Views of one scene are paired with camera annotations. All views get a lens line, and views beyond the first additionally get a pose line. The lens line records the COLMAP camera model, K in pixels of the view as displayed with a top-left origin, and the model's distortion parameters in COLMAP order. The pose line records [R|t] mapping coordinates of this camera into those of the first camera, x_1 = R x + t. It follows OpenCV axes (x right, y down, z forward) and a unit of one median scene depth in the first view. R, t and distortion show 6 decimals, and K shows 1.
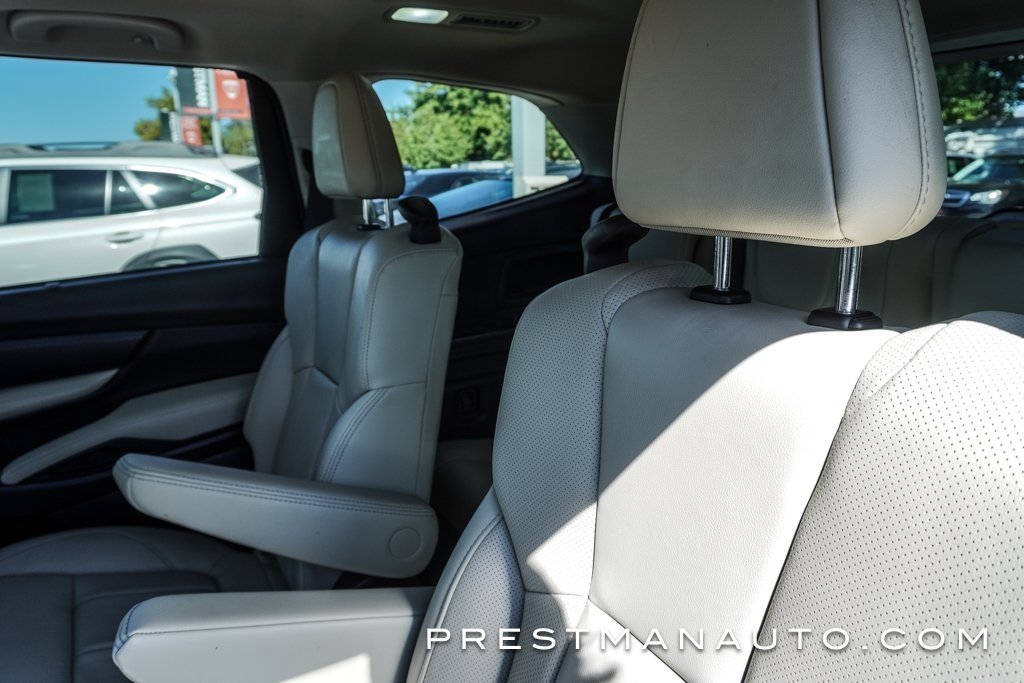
lens RADIAL K [[698.4, 0, 512.0], [0, 698.4, 341.5], [0, 0, 1]] dist [-0.047277, 0.045911]
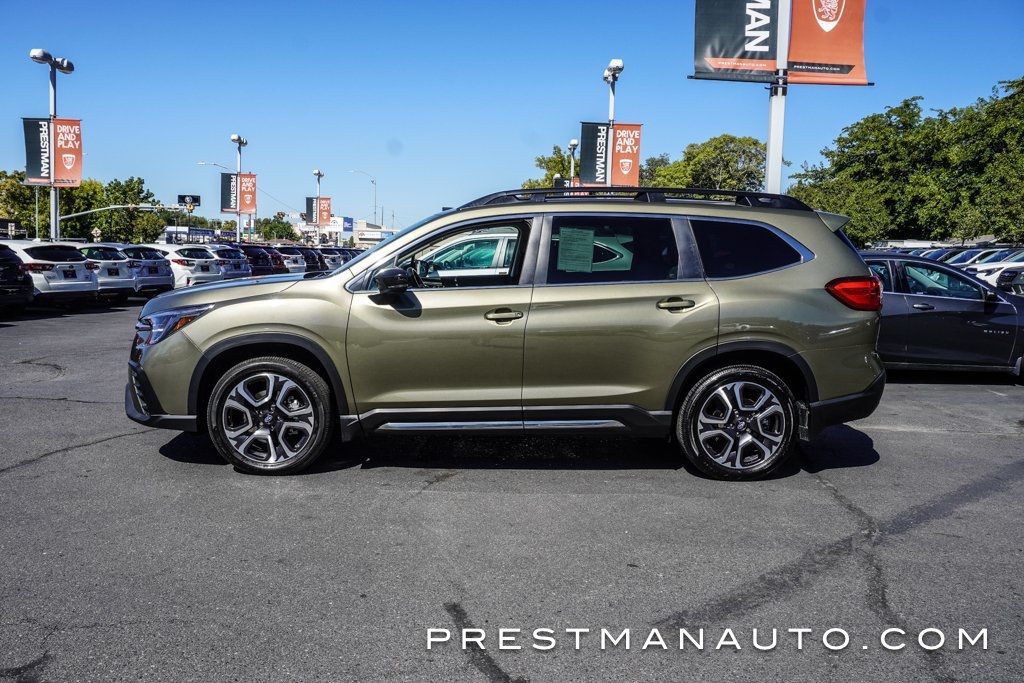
lens RADIAL K [[913.4, 0, 512.0], [0, 913.4, 341.5], [0, 0, 1]] dist [0.003035, 0.001352]
pose [[0.884592, 0.085031, -0.458548, 0.040421], [-0.144994, 0.984654, -0.097120, 0.024016], [0.443253, 0.152398, 0.883347, -0.105269]]
